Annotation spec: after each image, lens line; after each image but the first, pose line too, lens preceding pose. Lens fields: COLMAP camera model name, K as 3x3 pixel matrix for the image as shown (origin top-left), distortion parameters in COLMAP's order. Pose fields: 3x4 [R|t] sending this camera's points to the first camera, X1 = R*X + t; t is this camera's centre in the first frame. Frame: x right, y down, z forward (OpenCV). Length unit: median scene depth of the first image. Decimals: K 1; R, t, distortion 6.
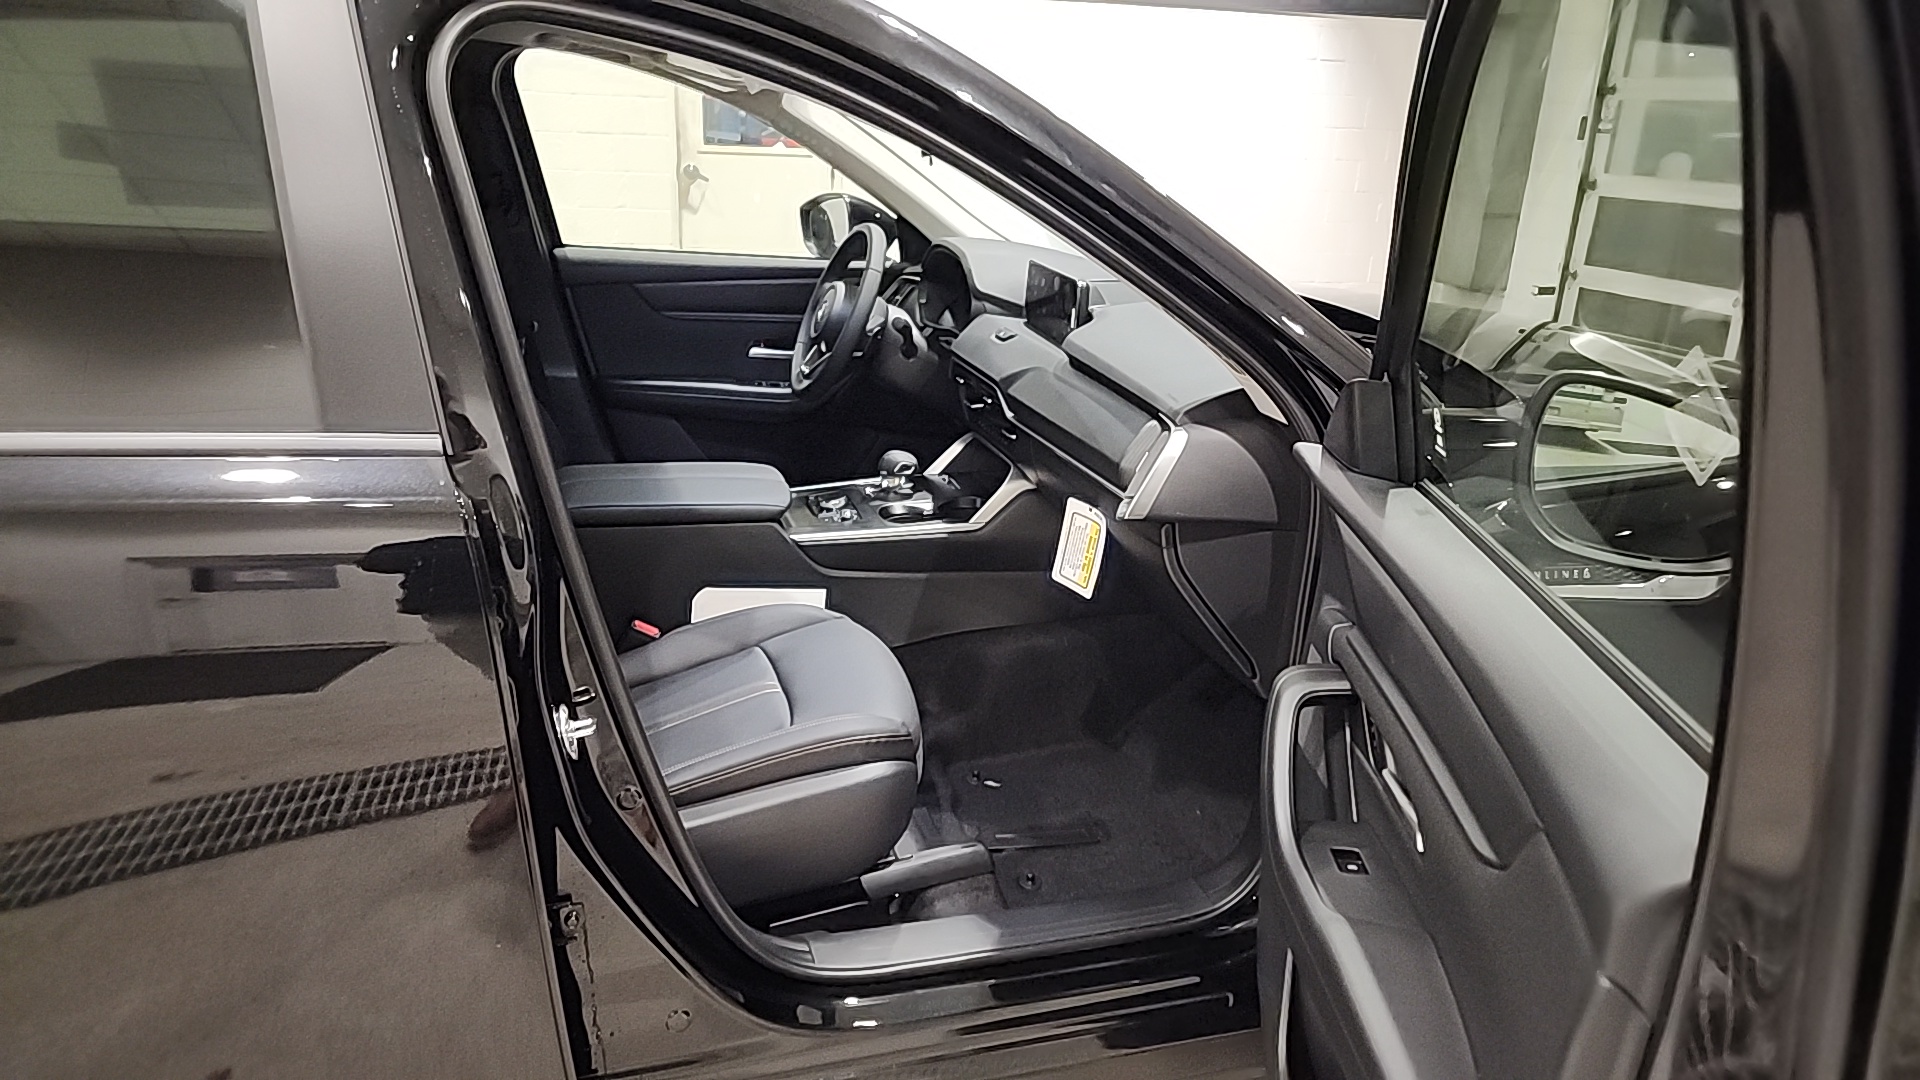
lens RADIAL K [[1302.0, 0, 975.8], [0, 1302.0, 526.7], [0, 0, 1]] dist [0.074581, -0.000532]
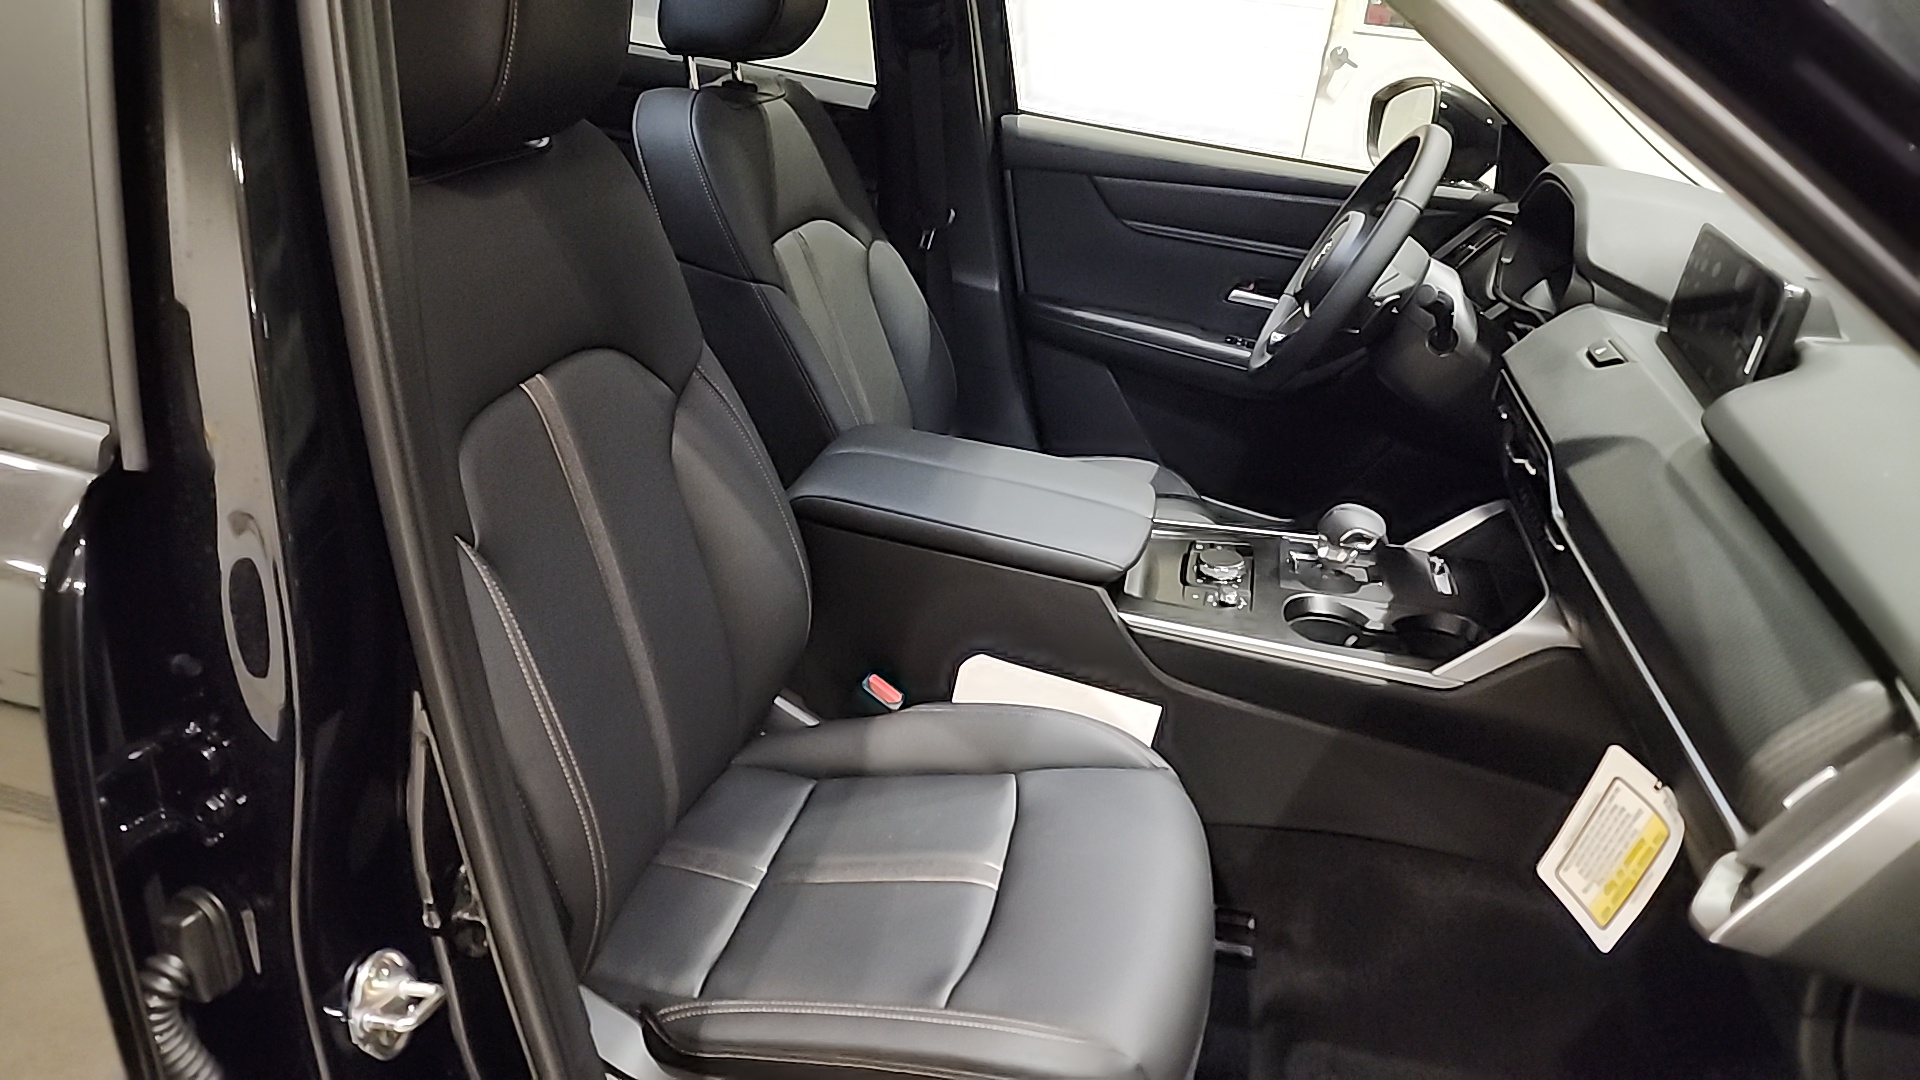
lens RADIAL K [[1270.5, 0, 963.1], [0, 1270.5, 538.1], [0, 0, 1]] dist [0.078306, -0.072394]
pose [[0.866929, 0.256309, -0.427481, 0.035555], [-0.216873, 0.966183, 0.139487, -0.080484], [0.448777, -0.028216, 0.893198, 0.356446]]
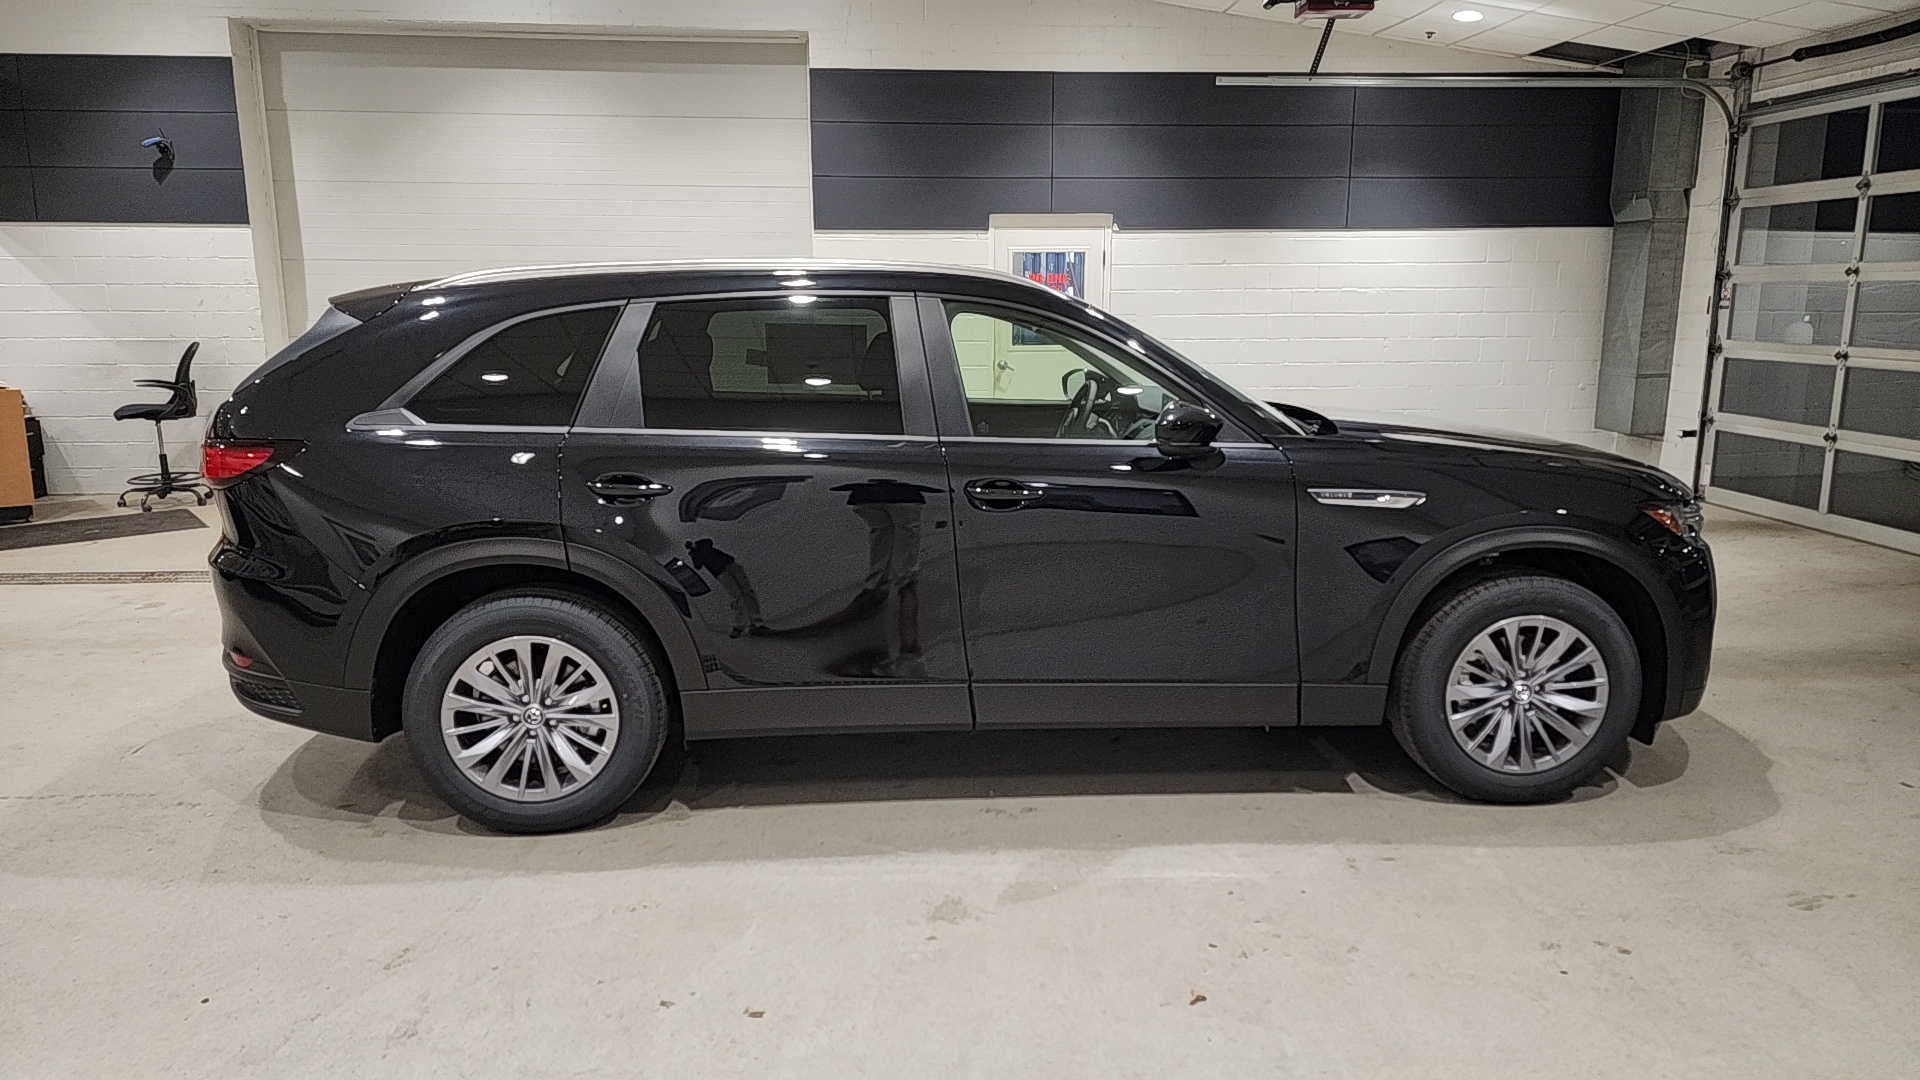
lens RADIAL K [[1285.5, 0, 963.7], [0, 1285.5, 529.6], [0, 0, 1]] dist [0.080189, -0.064025]
pose [[0.972298, -0.003582, -0.233716, 0.194563], [-0.028004, 0.990896, -0.131686, 0.269292], [0.232060, 0.134583, 0.963346, -0.947582]]
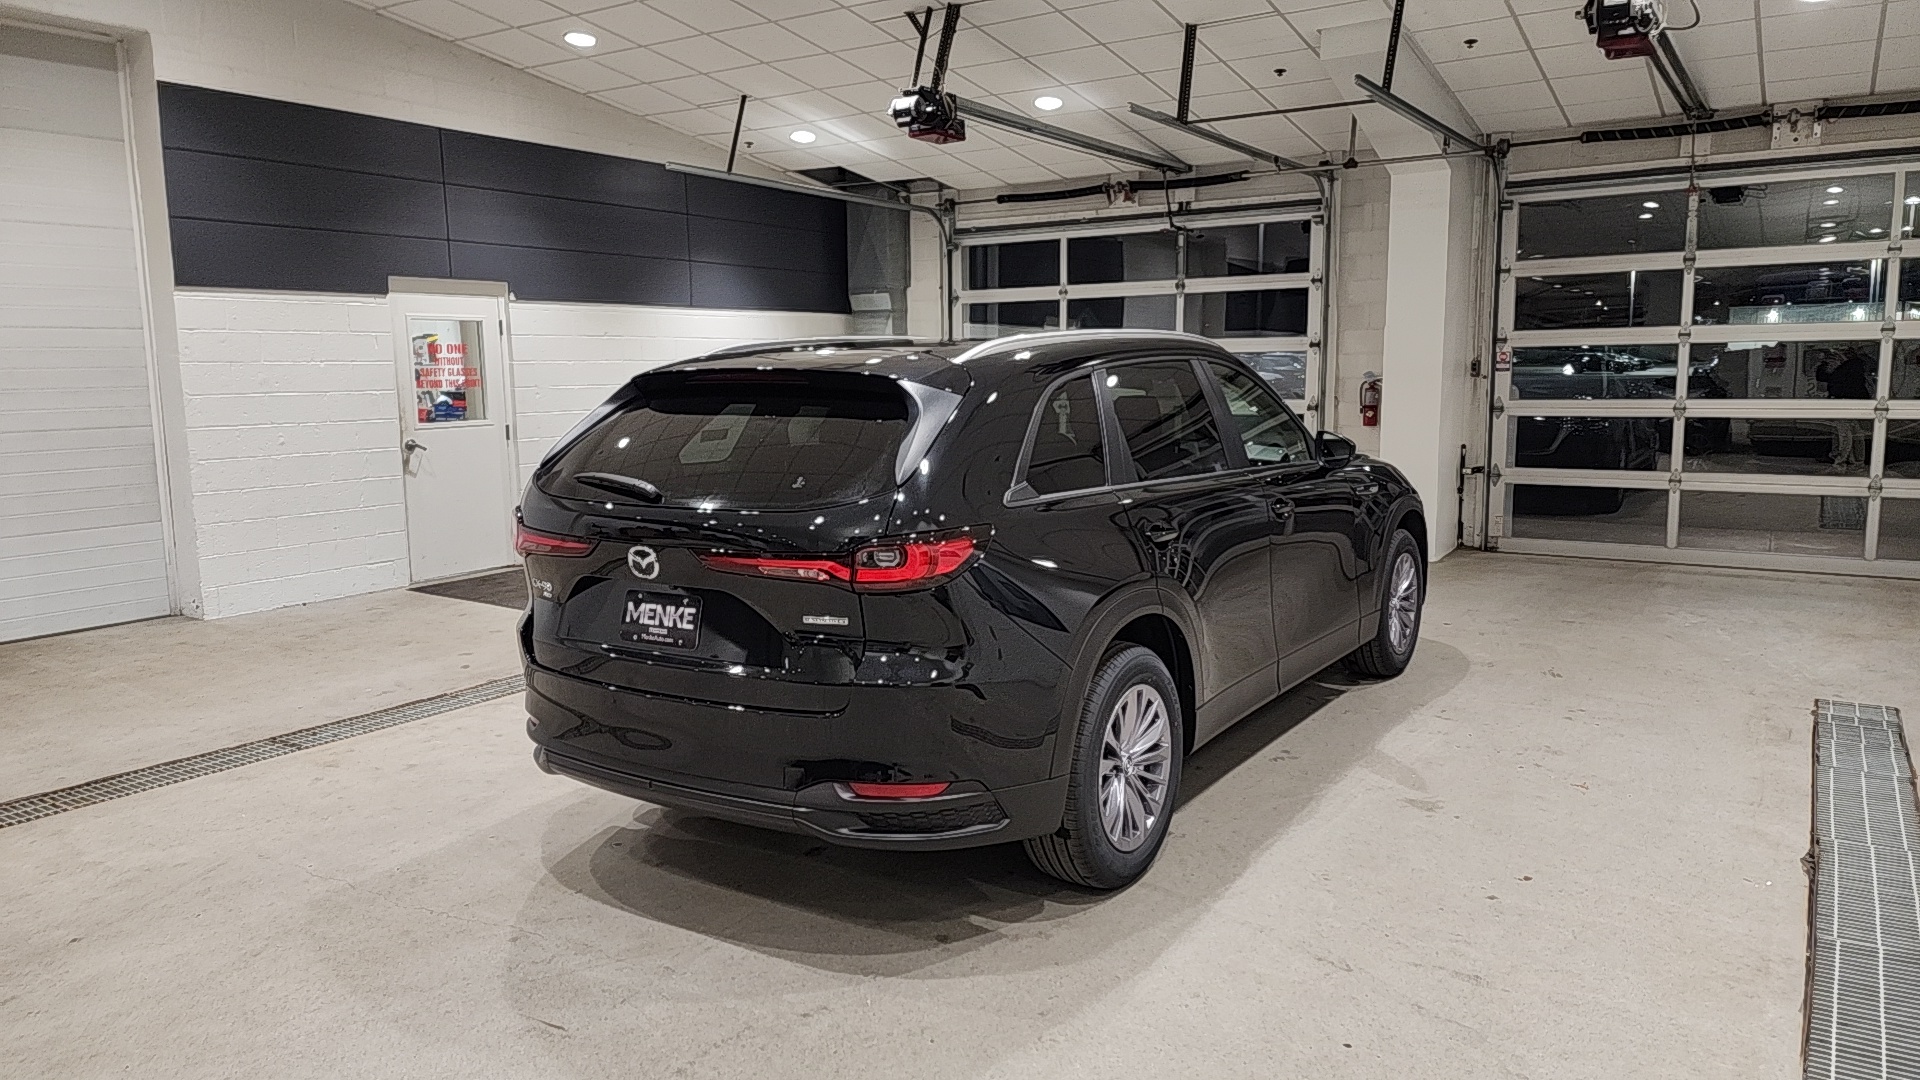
lens RADIAL K [[1287.6, 0, 960.0], [0, 1287.6, 540.0], [0, 0, 1]] dist [0.073439, -0.068976]
pose [[0.768639, -0.141890, 0.623748, -1.737633], [0.241171, 0.967413, -0.077126, 0.107778], [-0.592479, 0.209712, 0.777811, -0.721432]]
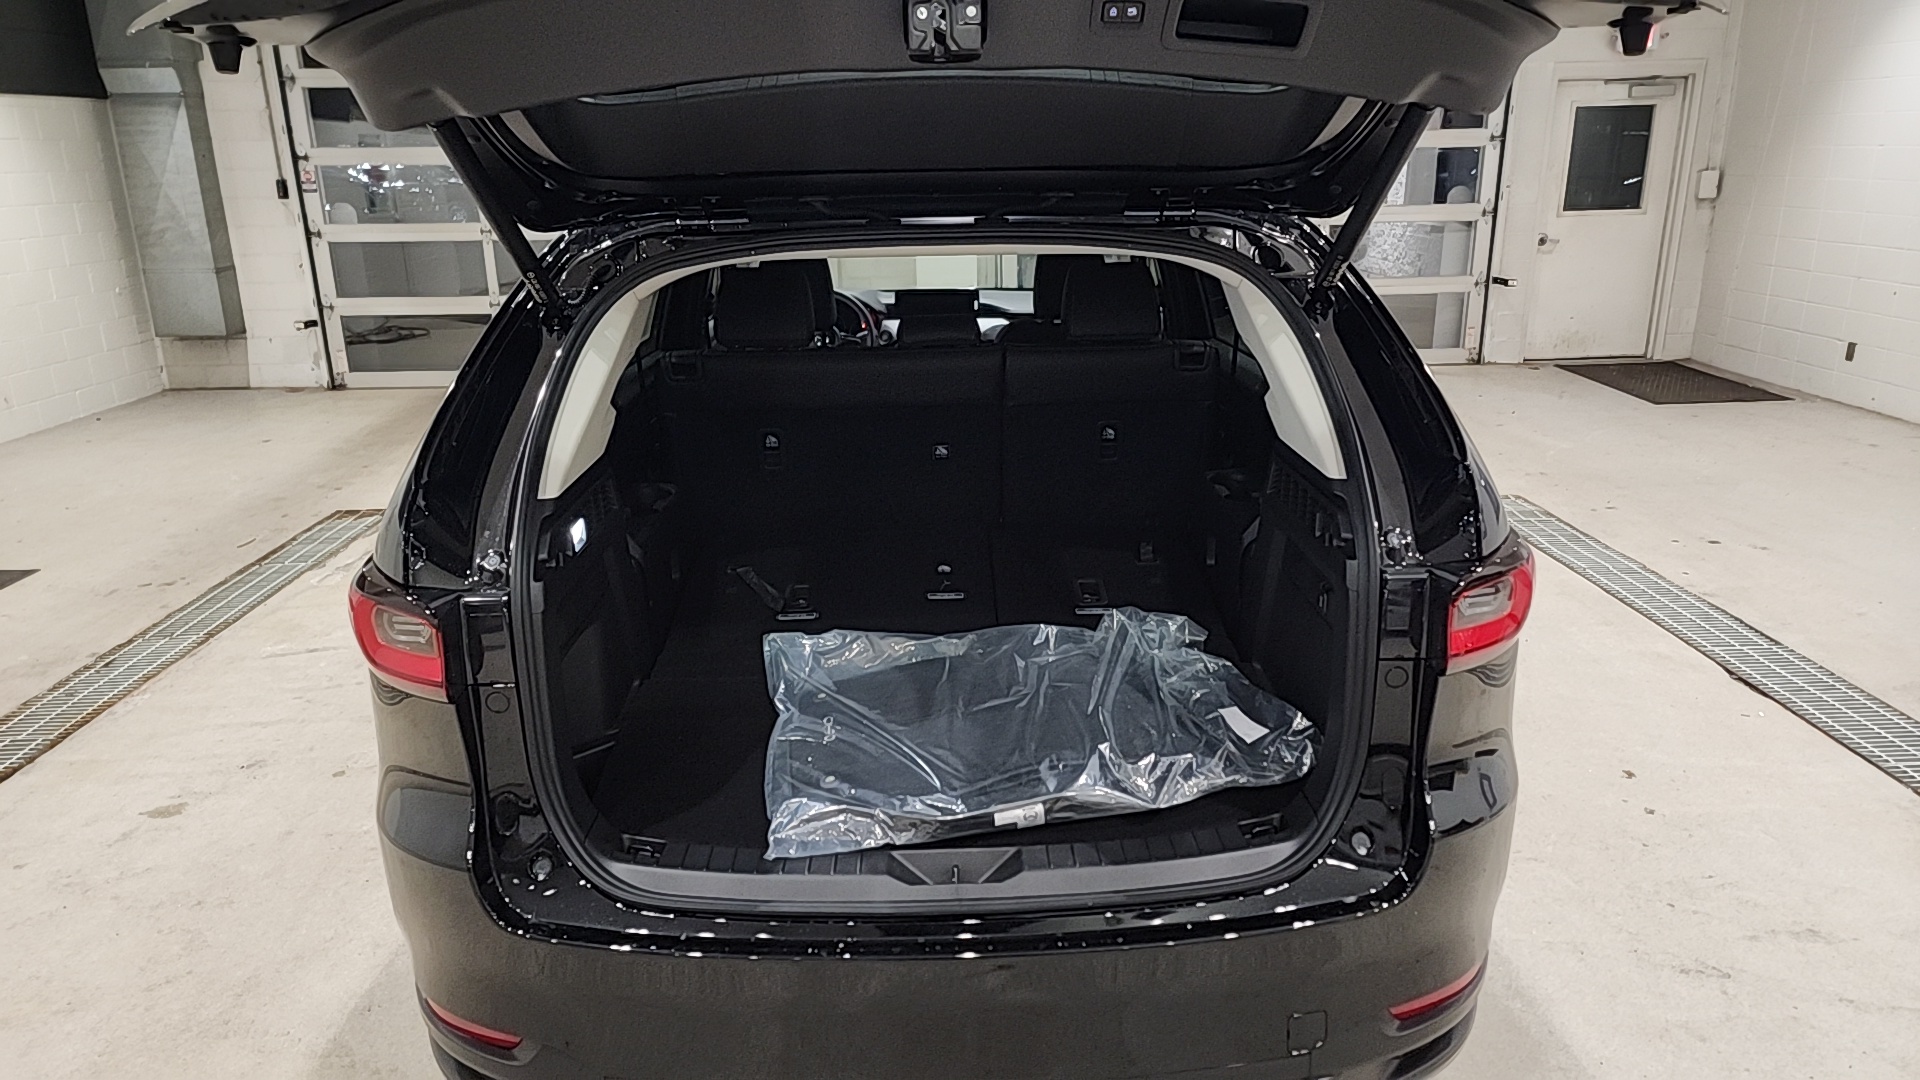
lens RADIAL K [[1275.0, 0, 974.7], [0, 1275.0, 542.1], [0, 0, 1]] dist [0.081841, -0.070263]
pose [[0.260202, -0.328248, 0.908046, -1.672079], [0.323572, 0.915705, 0.238296, -0.258152], [-0.909723, 0.231813, 0.344481, 0.304246]]
